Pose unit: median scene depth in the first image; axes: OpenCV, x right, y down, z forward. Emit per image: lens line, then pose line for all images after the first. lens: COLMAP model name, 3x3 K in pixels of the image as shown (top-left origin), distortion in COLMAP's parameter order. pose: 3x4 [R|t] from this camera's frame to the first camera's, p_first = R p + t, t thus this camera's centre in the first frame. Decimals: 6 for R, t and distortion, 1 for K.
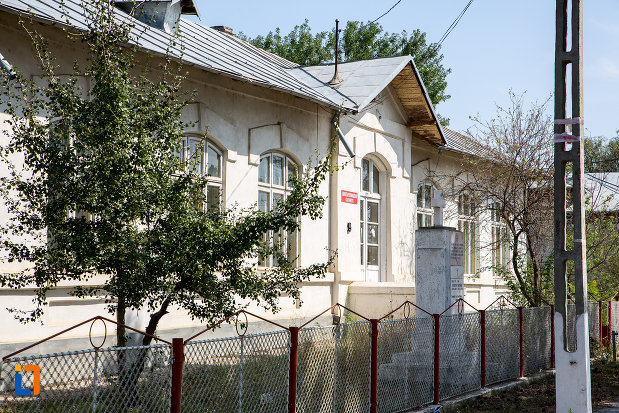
lens RADIAL K [[1205.1, 0, 309.5], [0, 1205.1, 206.5], [0, 0, 1]] dist [0.278863, 0.006849]
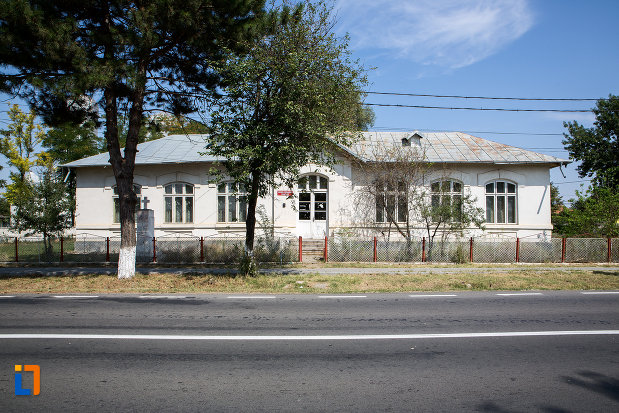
lens RADIAL K [[438.5, 0, 309.5], [0, 438.5, 206.5], [0, 0, 1]] dist [-0.101812, 0.000400]
pose [[0.425660, -0.029515, -0.904402, 1.159262], [0.065991, 0.997819, -0.001504, 0.032718], [0.902474, -0.059042, 0.426680, 0.885139]]
